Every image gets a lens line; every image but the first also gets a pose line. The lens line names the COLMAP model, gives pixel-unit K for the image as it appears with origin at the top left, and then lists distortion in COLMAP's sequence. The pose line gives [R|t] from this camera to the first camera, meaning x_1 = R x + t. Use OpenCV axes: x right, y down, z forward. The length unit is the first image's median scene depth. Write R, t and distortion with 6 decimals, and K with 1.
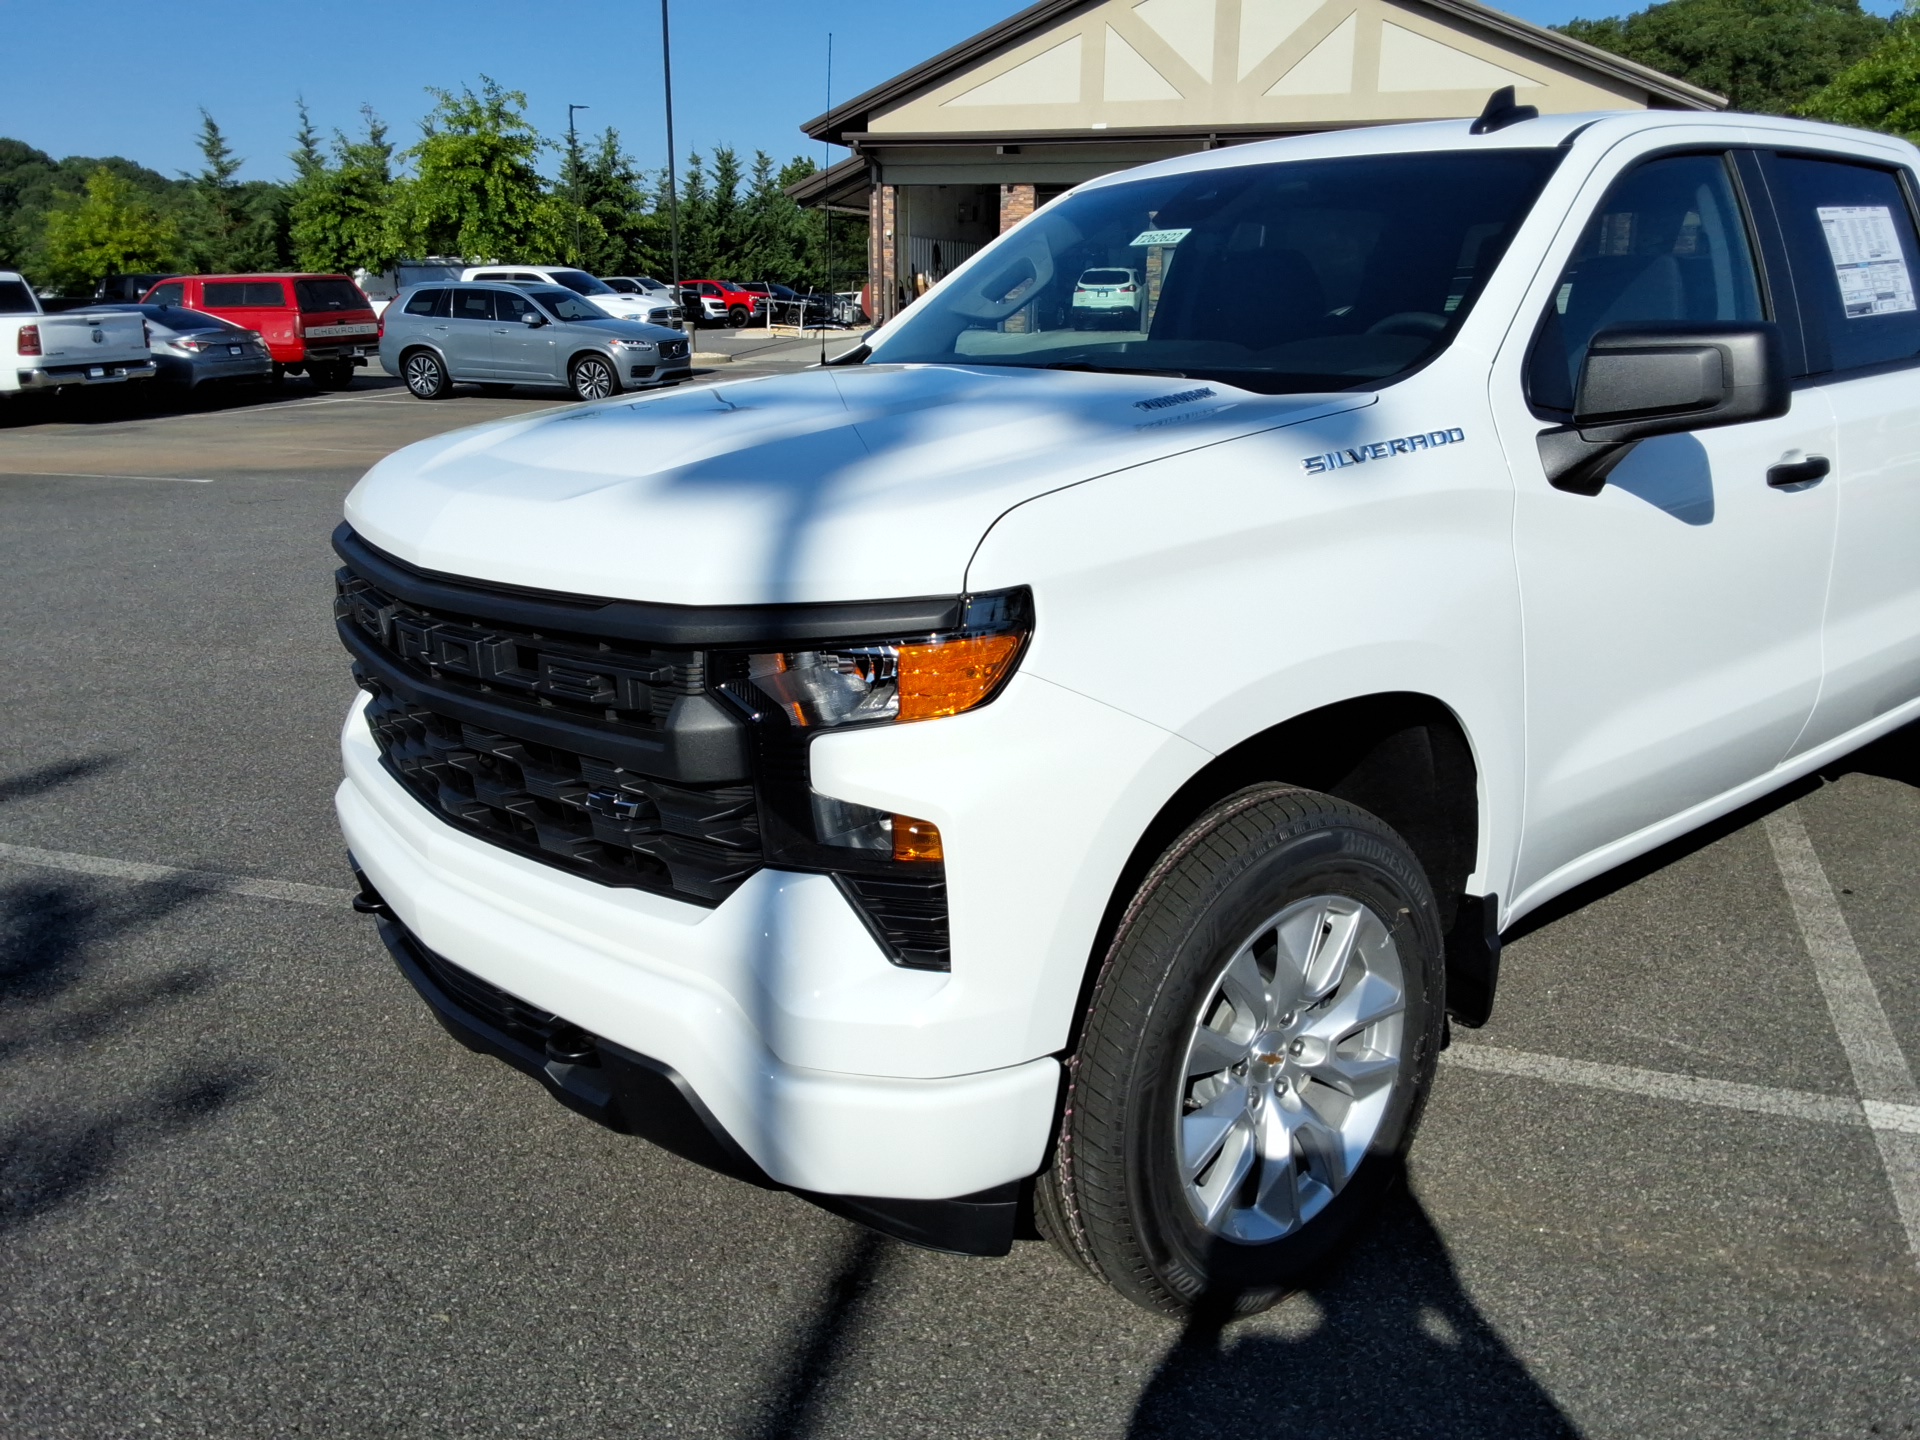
lens RADIAL K [[1543.0, 0, 991.9], [0, 1543.0, 707.6], [0, 0, 1]] dist [0.104904, -0.165555]
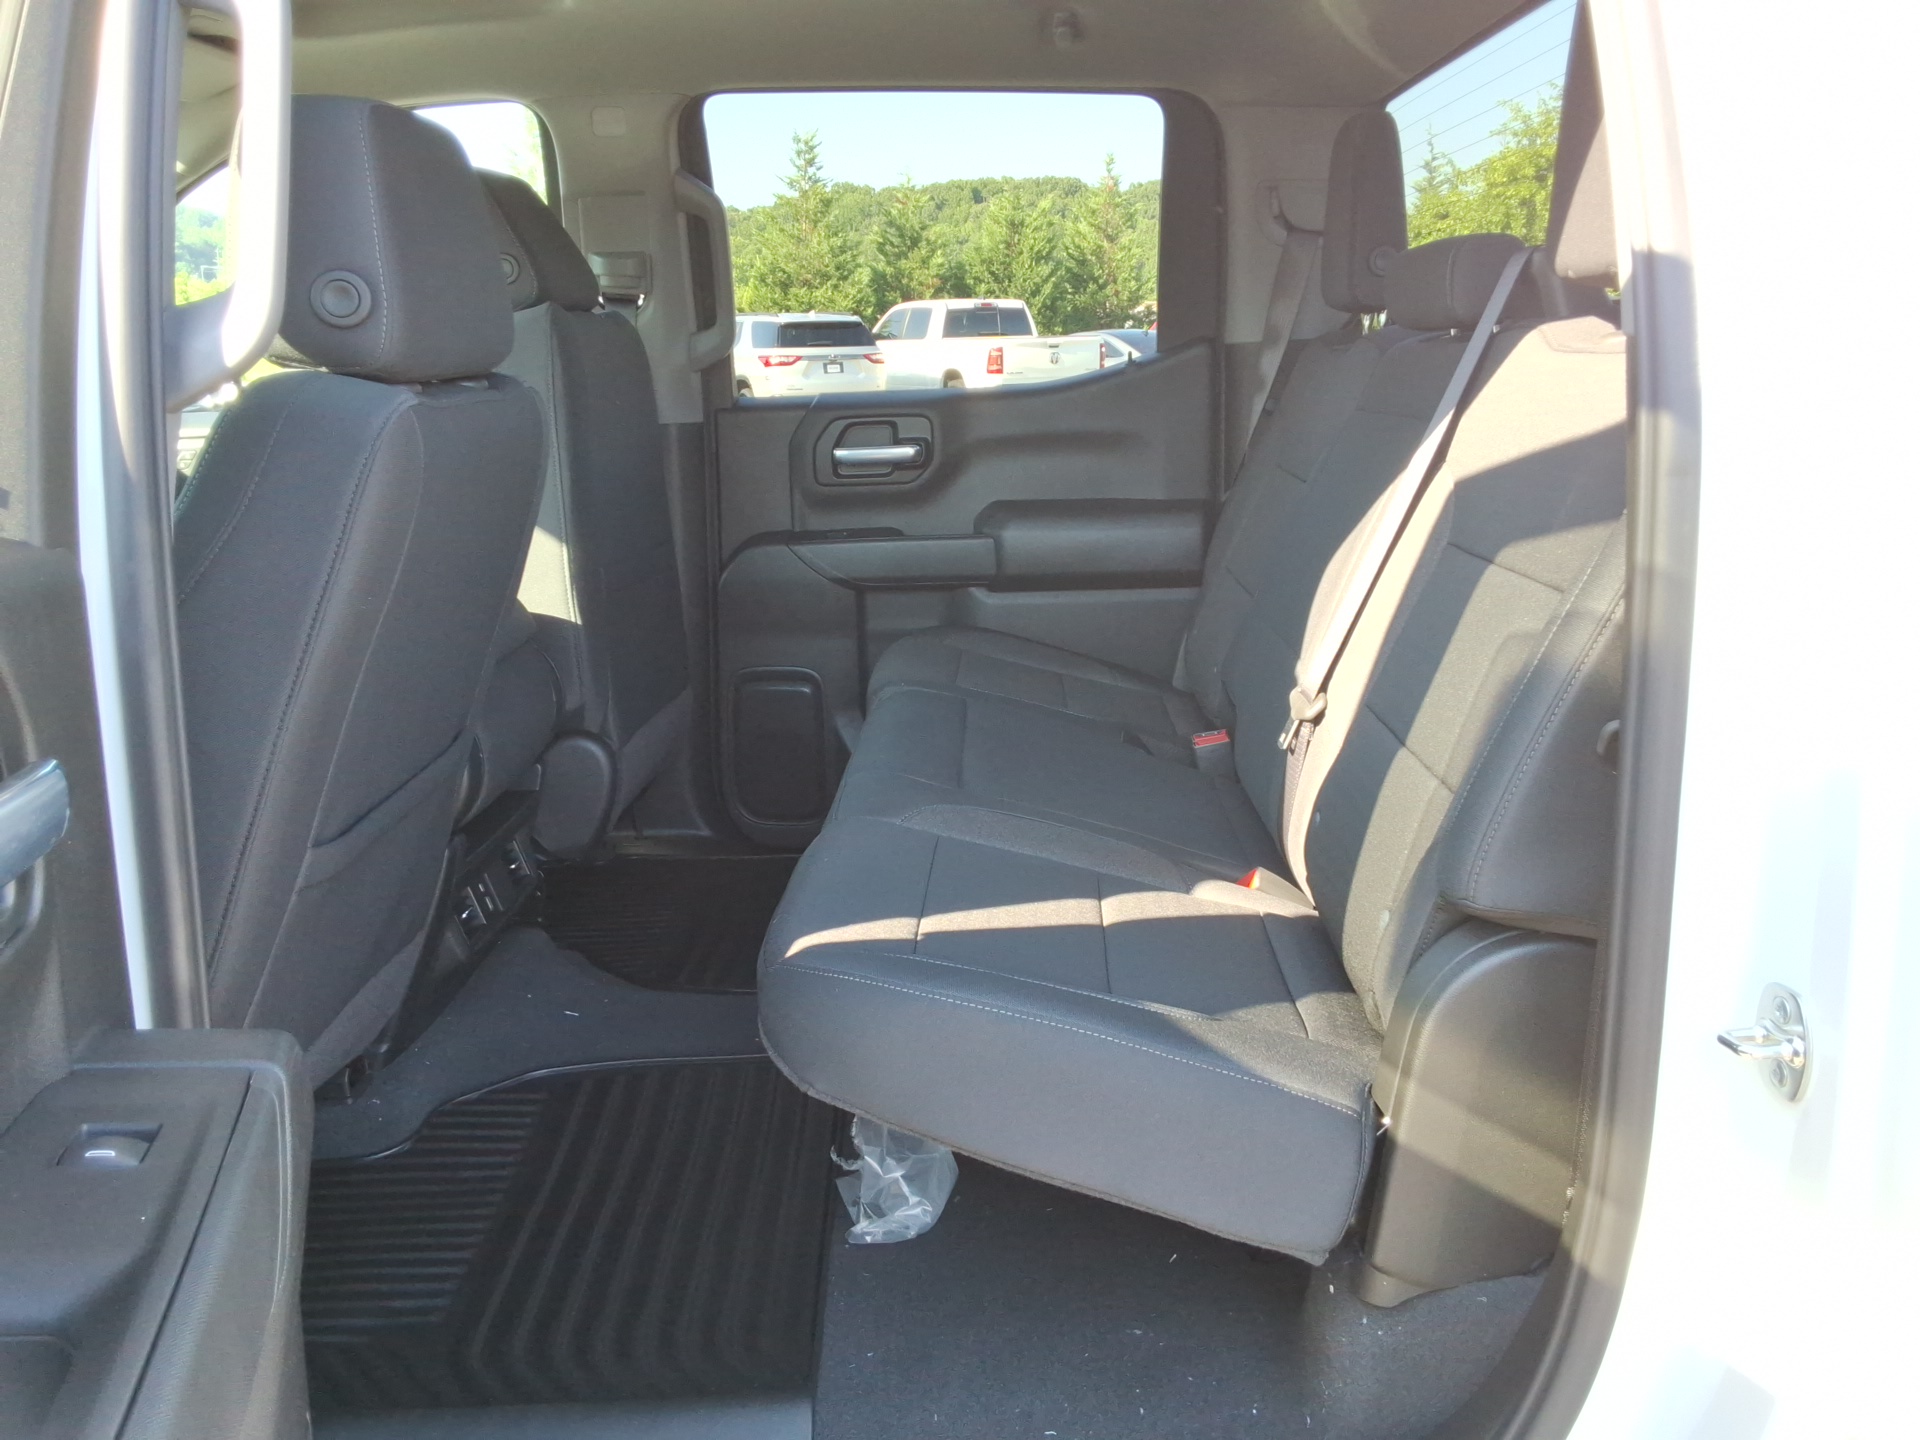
lens RADIAL K [[1543.0, 0, 951.7], [0, 1543.0, 704.1], [0, 0, 1]] dist [0.104904, -0.165555]
pose [[0.737671, 0.162083, -0.655416, 0.079715], [-0.173337, 0.983684, 0.048171, -0.023563], [0.652530, 0.078074, 0.753730, 0.094871]]
